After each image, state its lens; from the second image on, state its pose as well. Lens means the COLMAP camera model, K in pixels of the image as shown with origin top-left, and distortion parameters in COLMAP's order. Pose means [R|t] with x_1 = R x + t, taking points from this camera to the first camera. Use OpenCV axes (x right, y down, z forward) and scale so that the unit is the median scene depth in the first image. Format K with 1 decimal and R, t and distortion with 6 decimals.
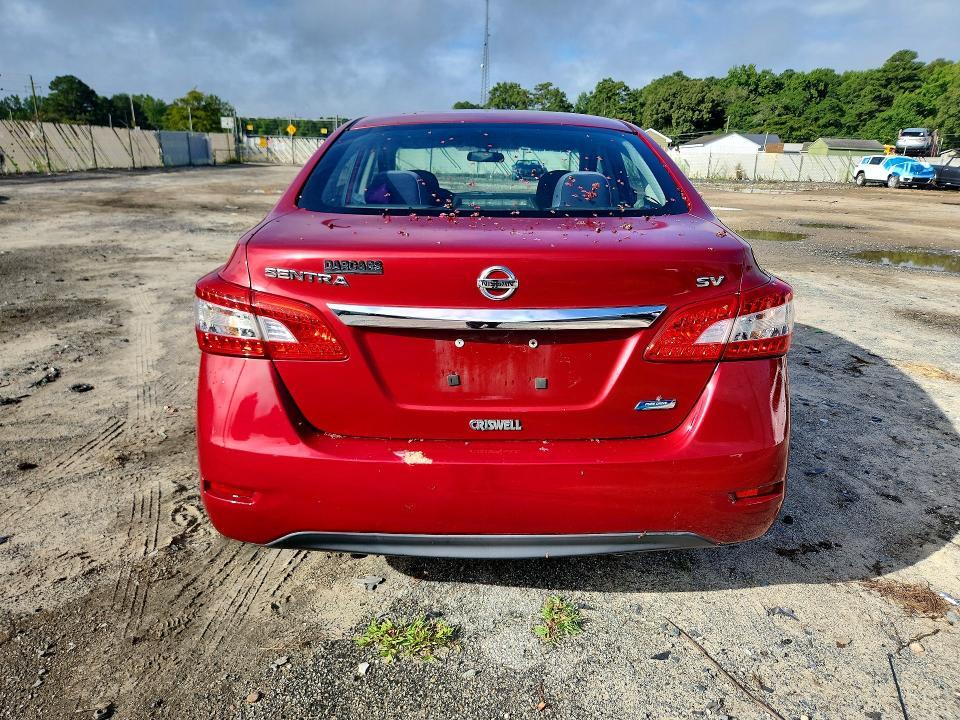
lens RADIAL K [[721.9, 0, 478.7], [0, 721.9, 359.8], [0, 0, 1]] dist [0.001213, -0.005805]
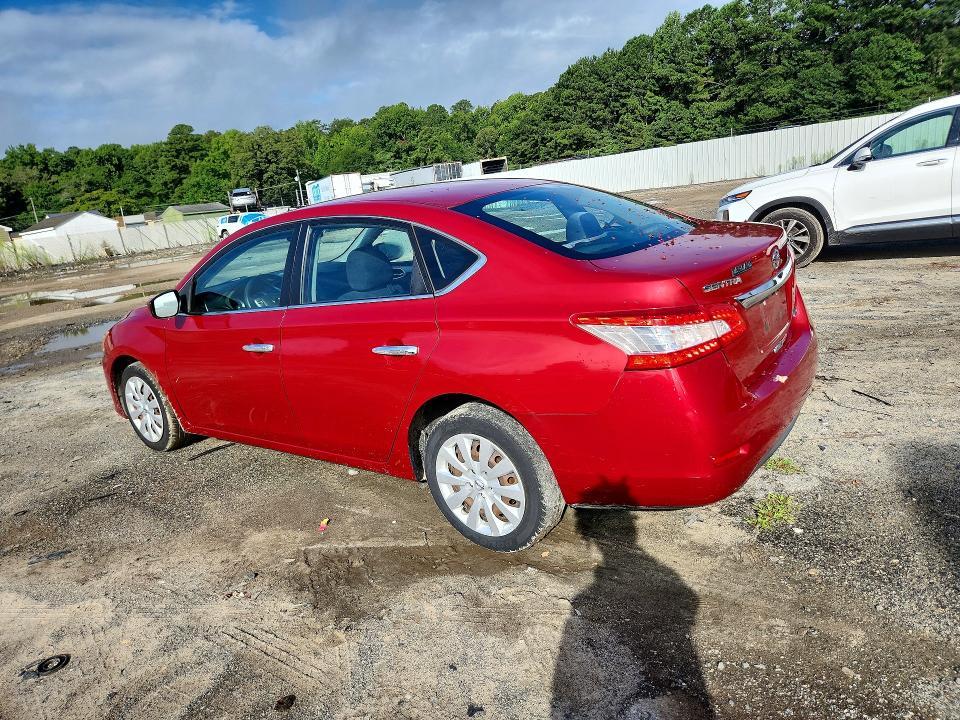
lens RADIAL K [[721.9, 0, 479.7], [0, 721.9, 359.4], [0, 0, 1]] dist [0.001213, -0.005805]
pose [[0.567936, -0.276436, 0.775263, -0.109635], [0.347121, 0.934494, 0.078921, -0.018819], [-0.746294, 0.224288, 0.626689, 0.040242]]
